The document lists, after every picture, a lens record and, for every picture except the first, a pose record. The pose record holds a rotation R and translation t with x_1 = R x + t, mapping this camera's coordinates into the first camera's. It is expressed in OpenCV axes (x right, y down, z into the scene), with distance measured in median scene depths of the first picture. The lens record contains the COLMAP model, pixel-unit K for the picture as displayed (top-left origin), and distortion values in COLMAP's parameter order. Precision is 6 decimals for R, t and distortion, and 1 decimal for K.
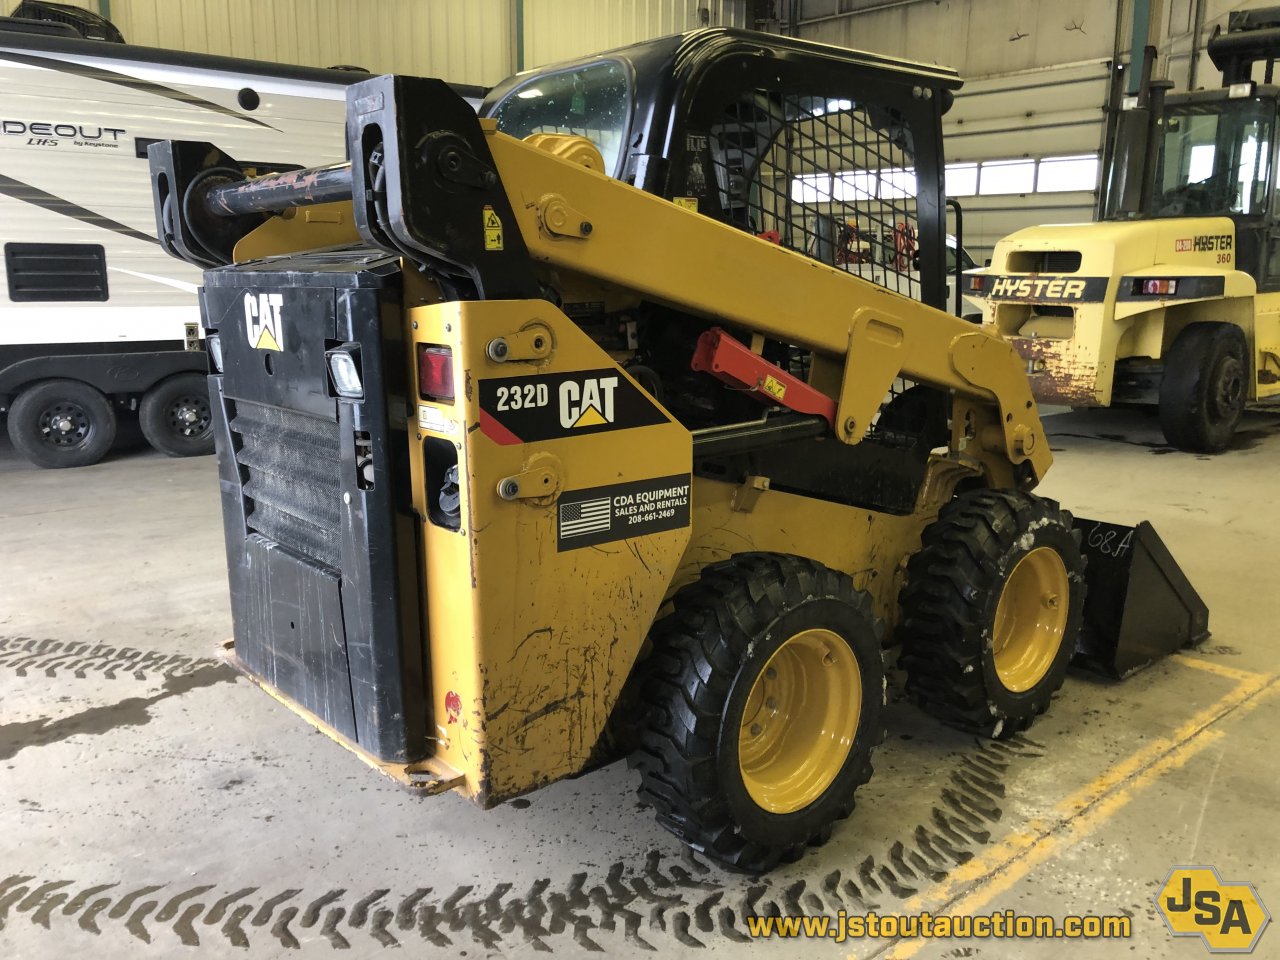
lens RADIAL K [[1032.2, 0, 649.7], [0, 1032.2, 479.9], [0, 0, 1]] dist [0.038204, -0.060004]
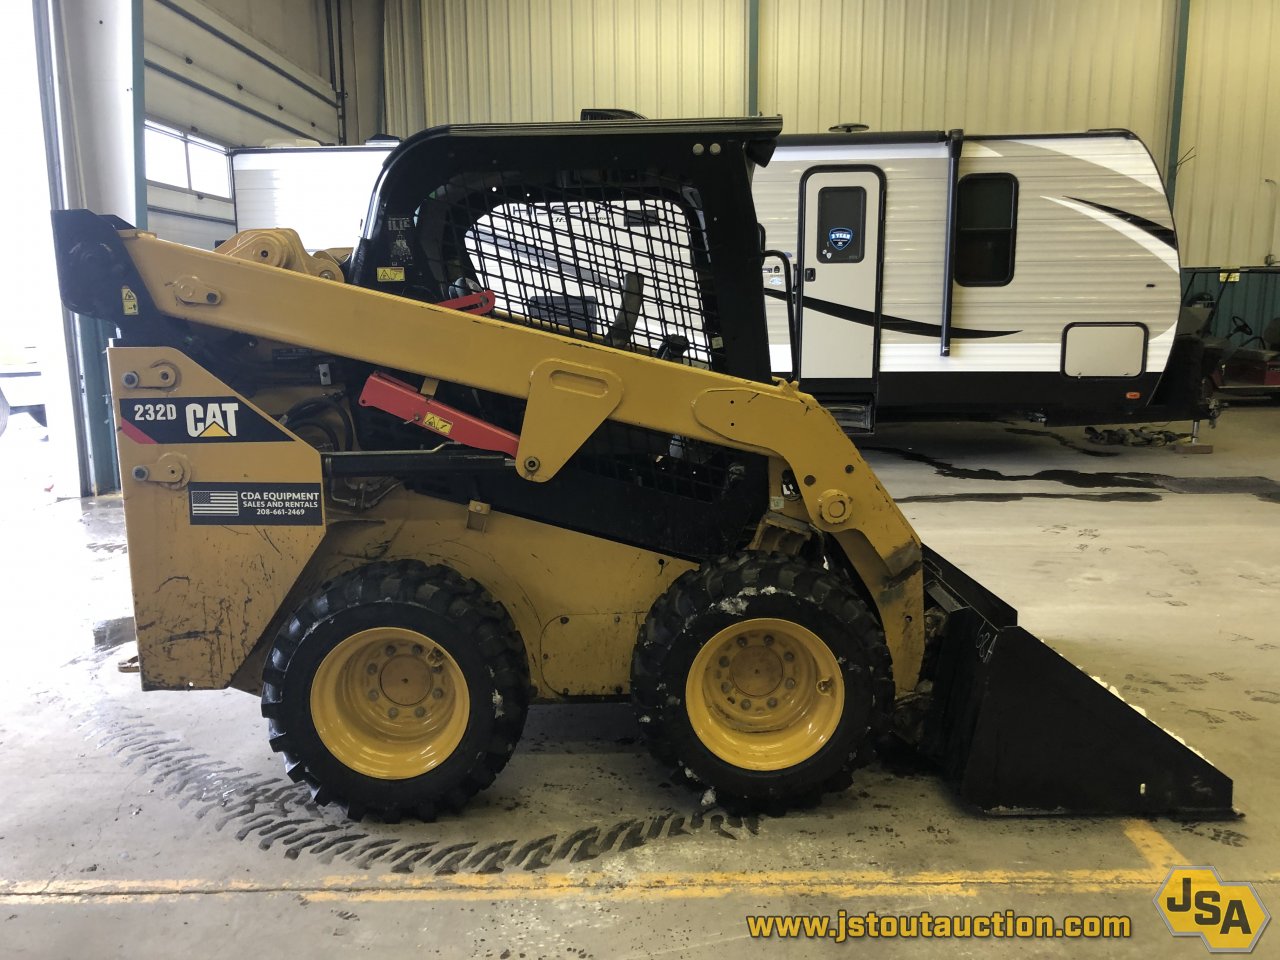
lens RADIAL K [[1032.2, 0, 651.7], [0, 1032.2, 478.8], [0, 0, 1]] dist [0.038204, -0.060004]
pose [[0.760803, 0.099845, -0.641256, 1.212721], [-0.121843, 0.992499, 0.009976, -0.077385], [0.637443, 0.070543, 0.767262, 0.287850]]
